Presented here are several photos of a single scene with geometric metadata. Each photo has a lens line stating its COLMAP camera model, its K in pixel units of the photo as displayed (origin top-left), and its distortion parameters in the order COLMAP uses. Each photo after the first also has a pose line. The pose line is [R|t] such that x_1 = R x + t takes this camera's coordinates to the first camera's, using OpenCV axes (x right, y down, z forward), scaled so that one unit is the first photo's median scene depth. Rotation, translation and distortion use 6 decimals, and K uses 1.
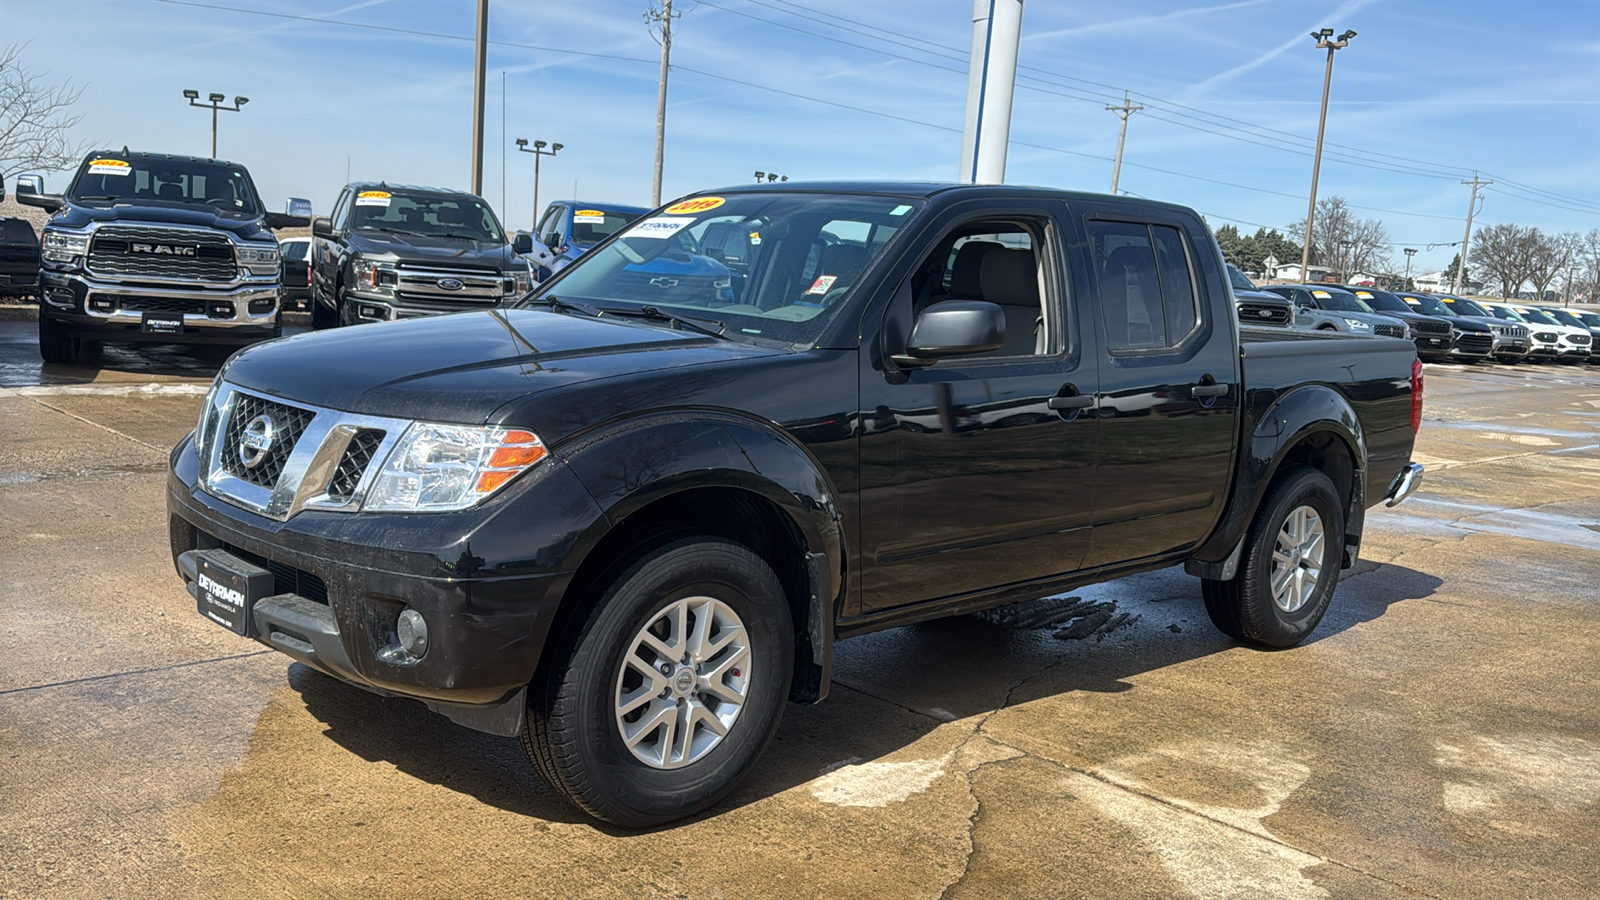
lens RADIAL K [[1411.3, 0, 800.0], [0, 1411.3, 450.0], [0, 0, 1]] dist [0.013148, -0.116613]
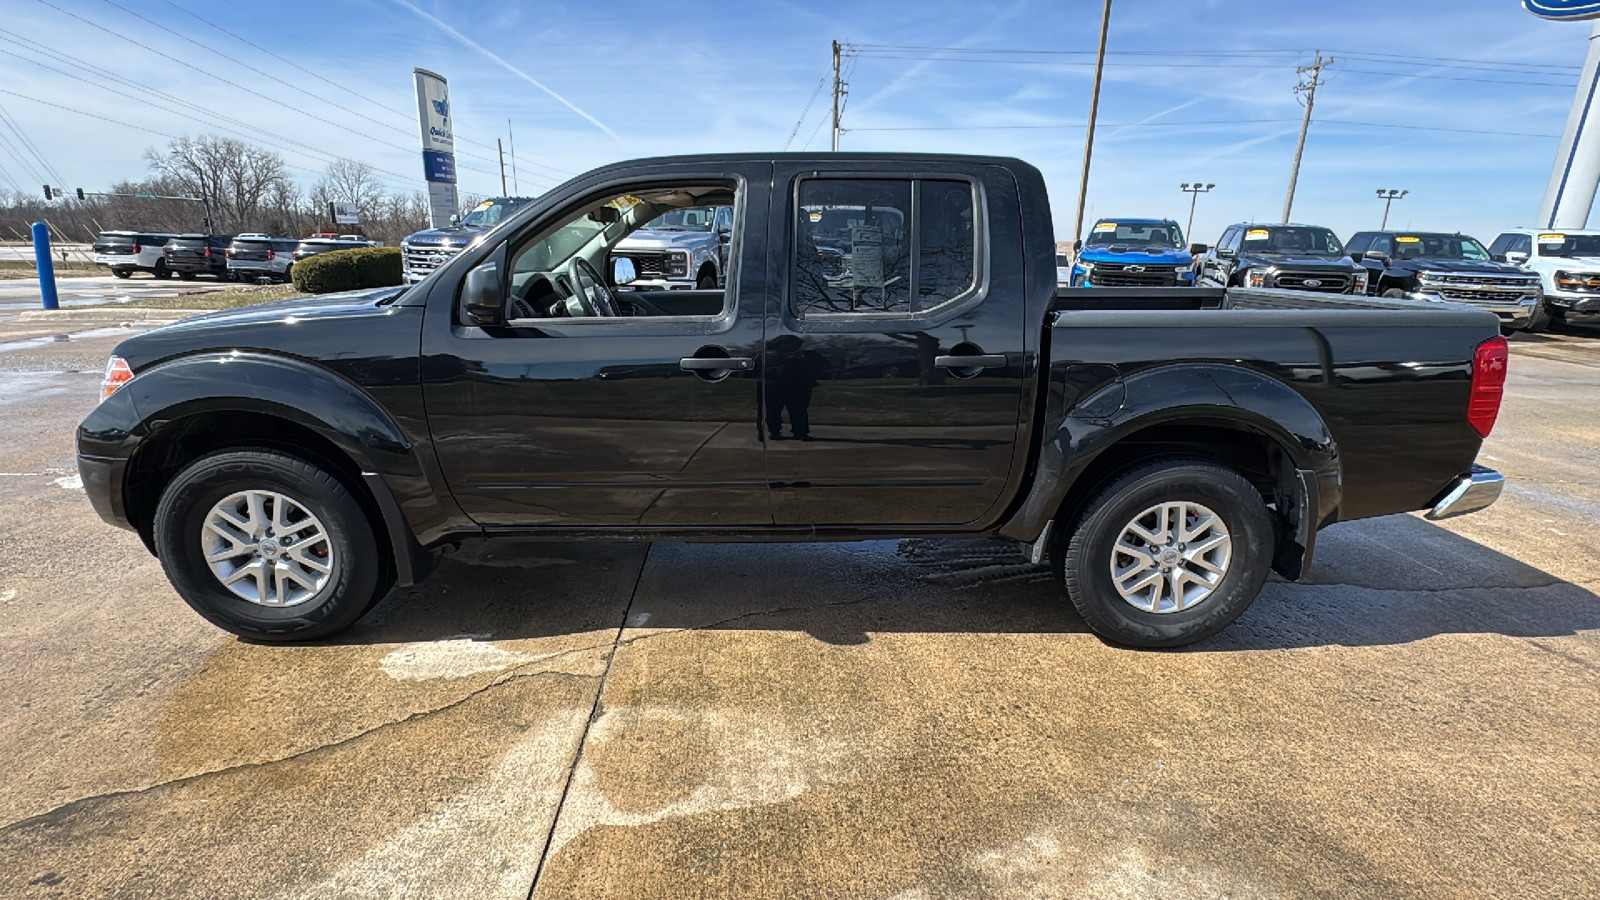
lens RADIAL K [[794.7, 0, 803.4], [0, 794.7, 456.4], [0, 0, 1]] dist [-0.018386, -0.000571]
pose [[0.750861, 0.126951, -0.648144, 0.142364], [-0.065279, 0.990812, 0.118445, -0.007151], [0.657226, -0.046626, 0.752250, 0.143268]]
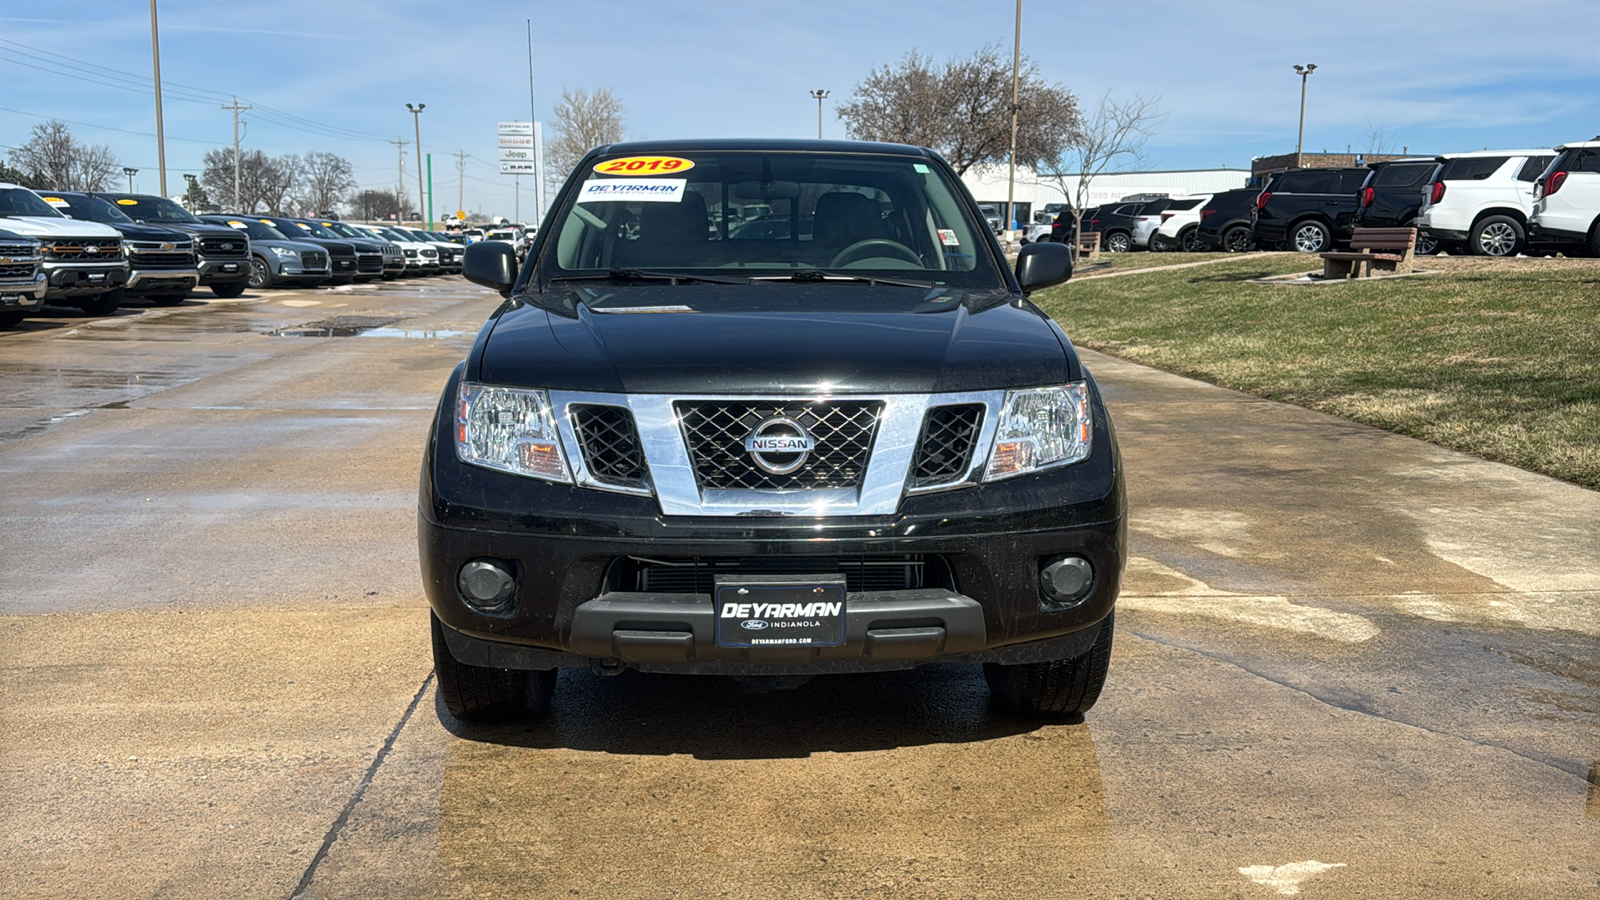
lens RADIAL K [[1411.3, 0, 800.0], [0, 1411.3, 450.0], [0, 0, 1]] dist [0.013148, -0.116613]
pose [[0.615027, -0.164954, 0.771059, -0.209742], [0.122287, 0.985996, 0.113395, -0.020295], [-0.778966, 0.024549, 0.626586, 0.080323]]
